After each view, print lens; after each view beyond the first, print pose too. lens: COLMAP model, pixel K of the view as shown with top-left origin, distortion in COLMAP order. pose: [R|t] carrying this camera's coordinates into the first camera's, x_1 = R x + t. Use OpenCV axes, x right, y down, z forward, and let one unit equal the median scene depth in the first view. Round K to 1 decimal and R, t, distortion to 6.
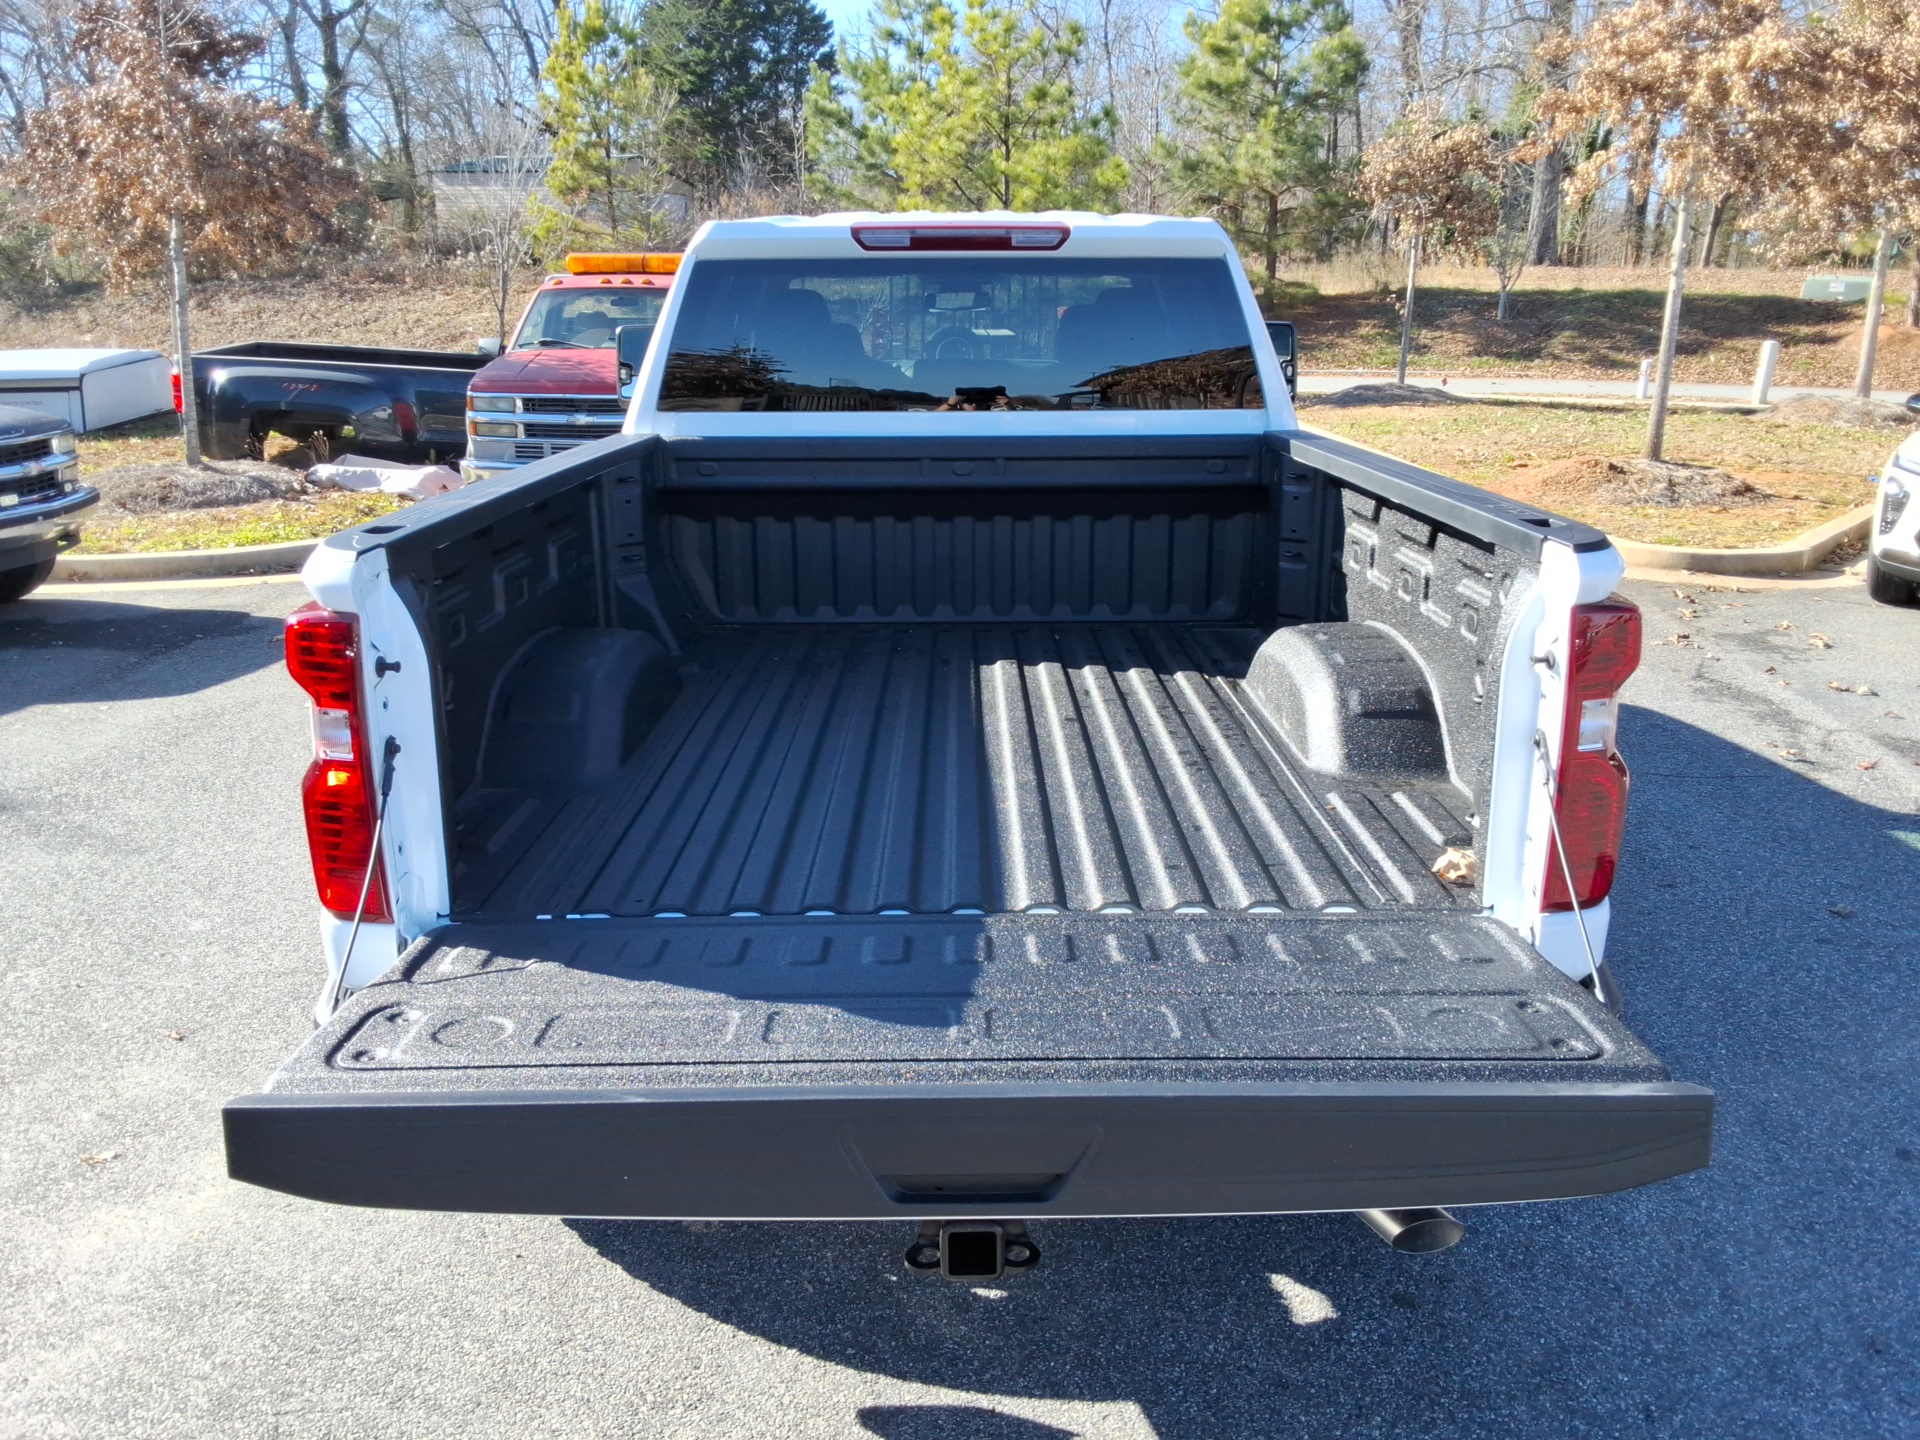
lens RADIAL K [[1537.3, 0, 970.5], [0, 1537.3, 712.0], [0, 0, 1]] dist [0.105652, -0.162520]
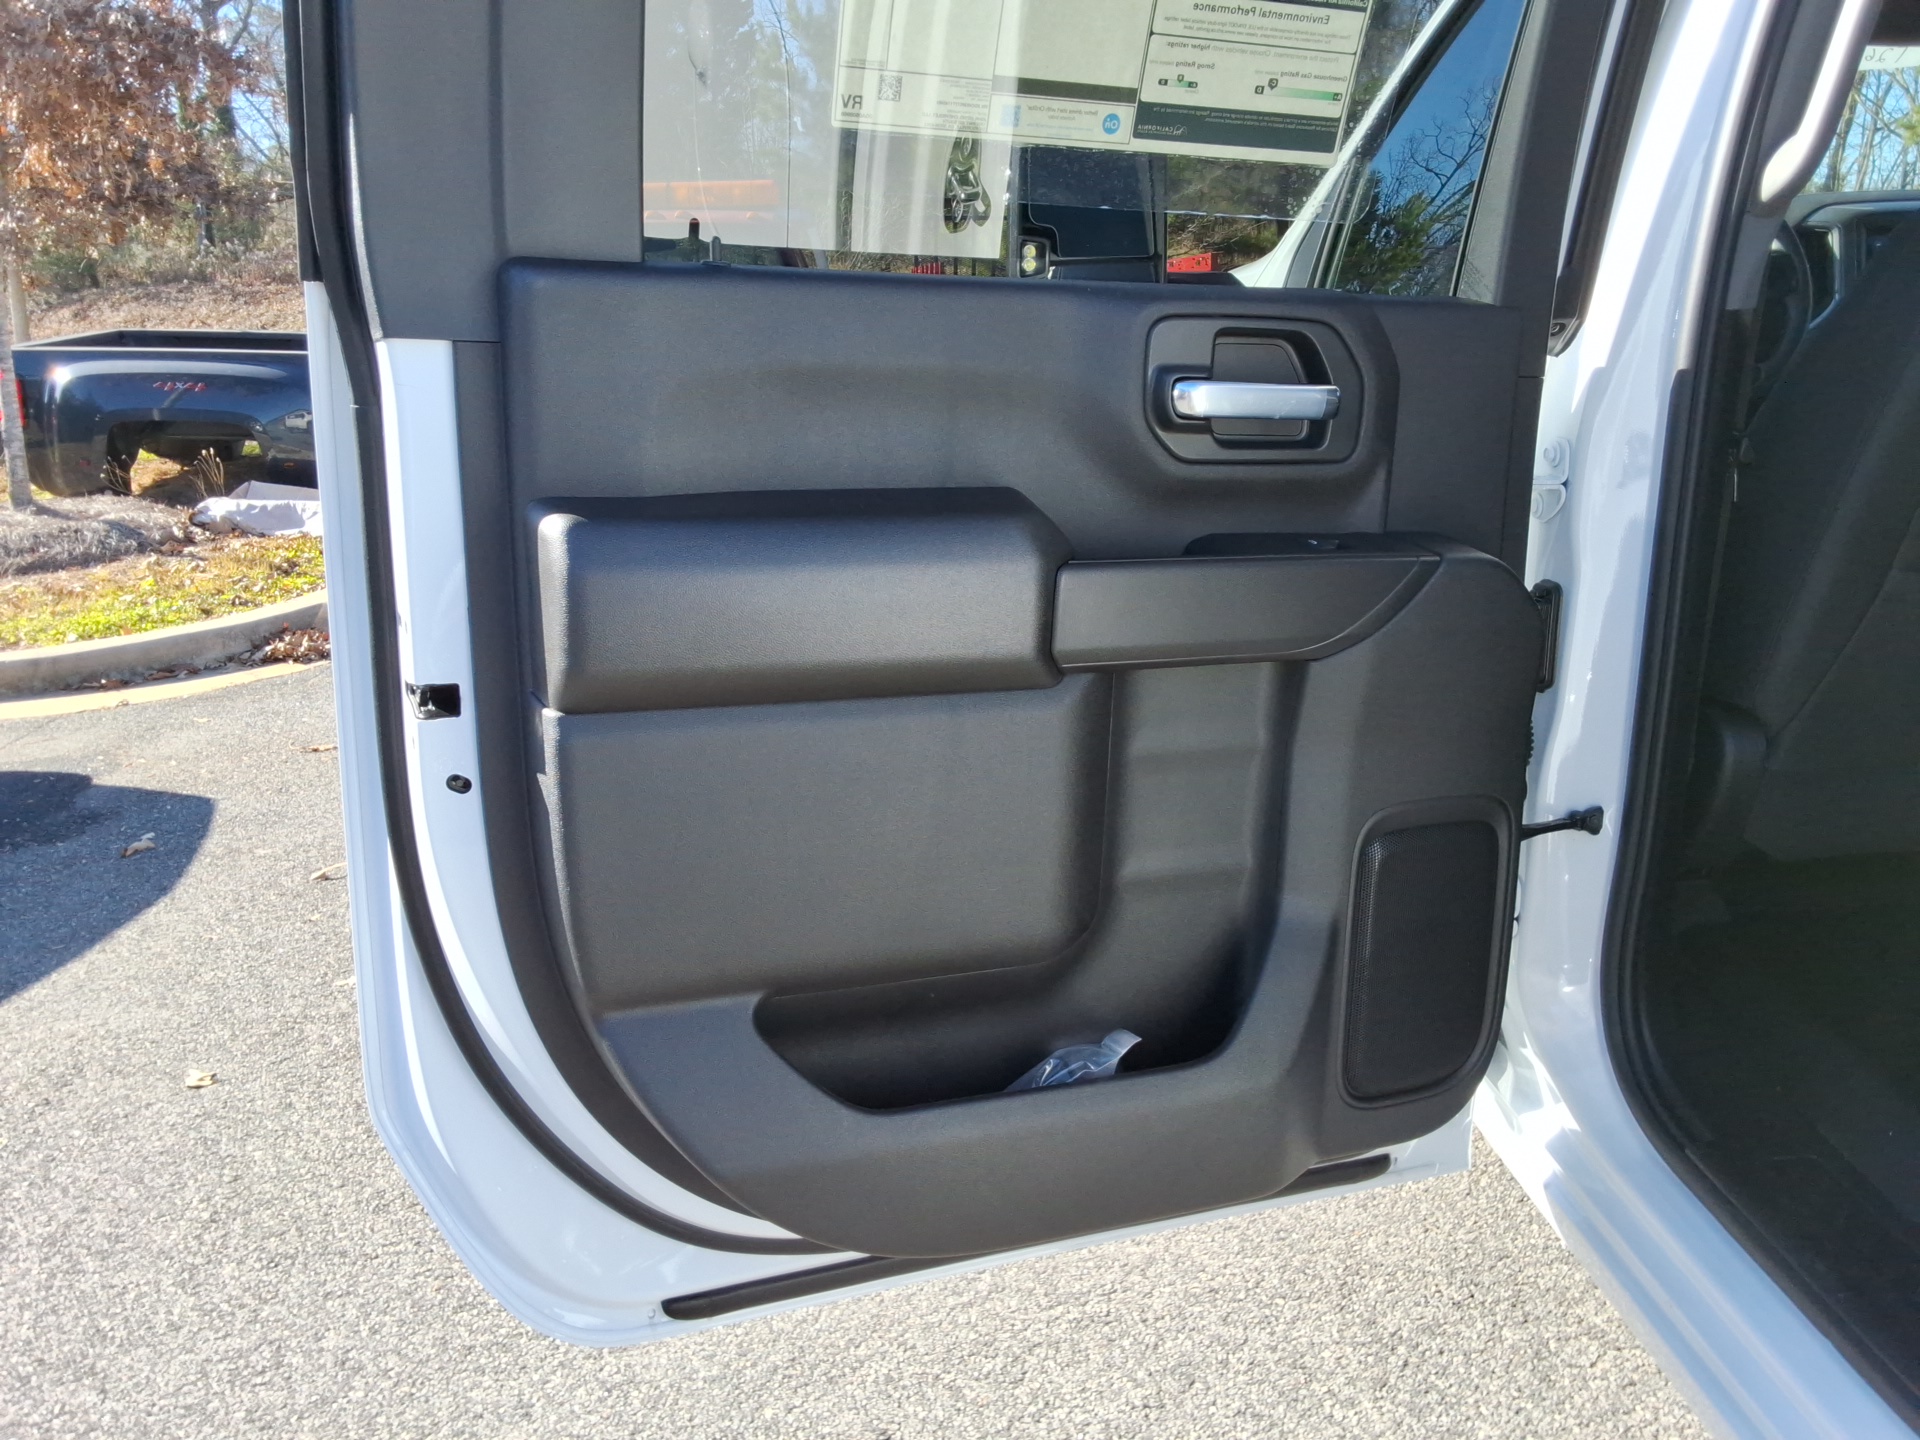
lens RADIAL K [[1539.9, 0, 972.8], [0, 1539.9, 713.1], [0, 0, 1]] dist [0.119065, -0.195371]
pose [[0.997991, -0.041565, 0.047814, -0.121309], [0.041445, 0.999135, 0.003513, -0.053247], [-0.047918, -0.001524, 0.998850, 0.298668]]
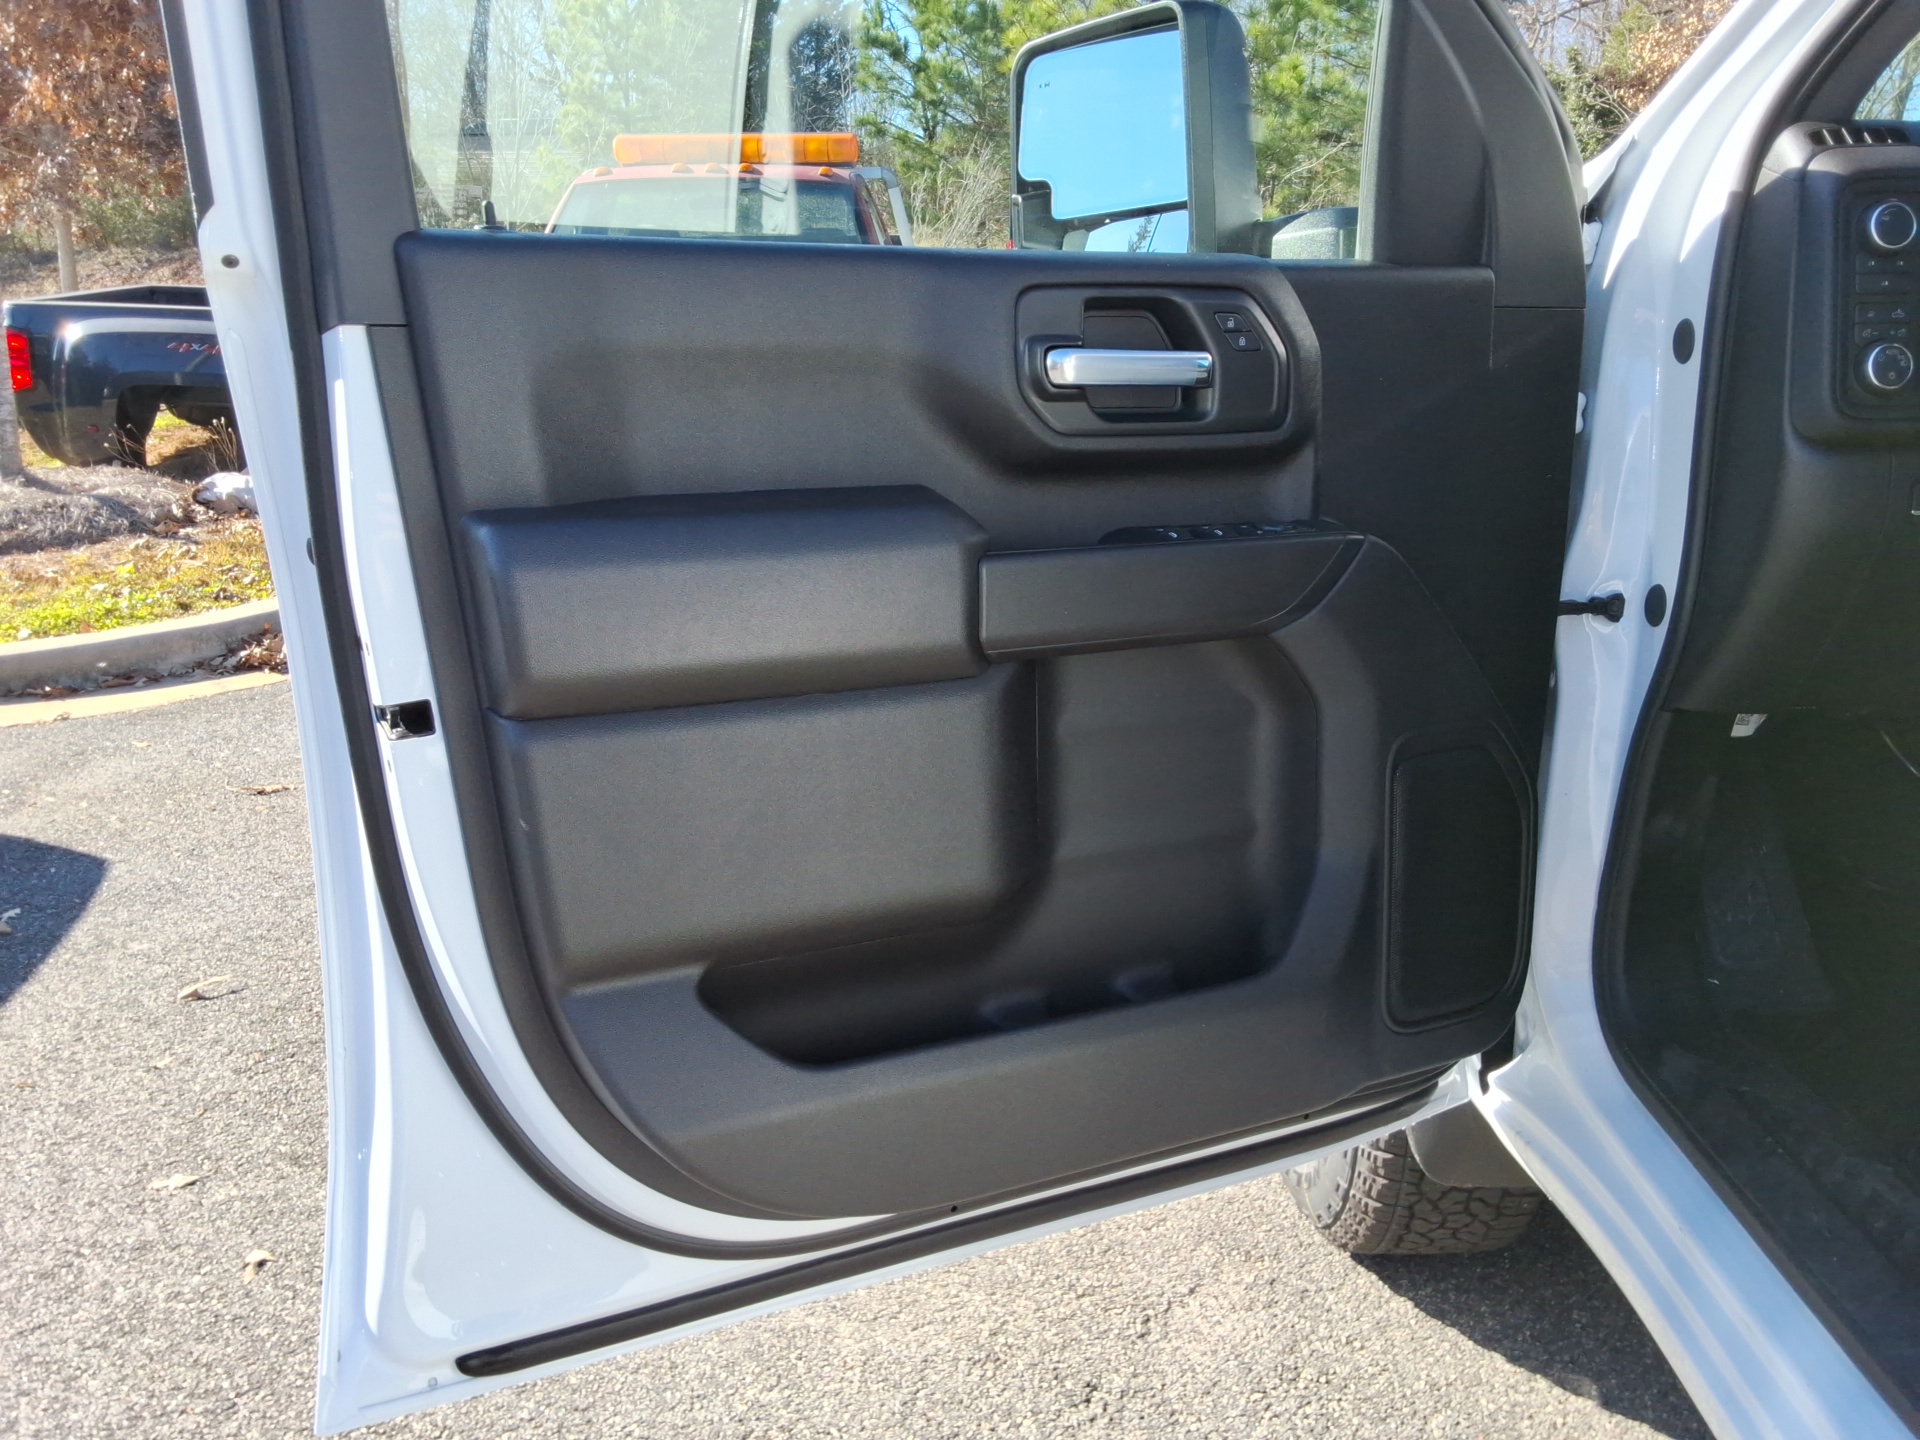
lens RADIAL K [[1537.3, 0, 970.5], [0, 1537.3, 712.0], [0, 0, 1]] dist [0.105652, -0.162520]
pose [[0.999972, -0.004565, -0.005915, -0.116998], [0.004649, 0.999888, 0.014252, -0.071328], [0.005850, -0.014279, 0.999881, 0.381025]]
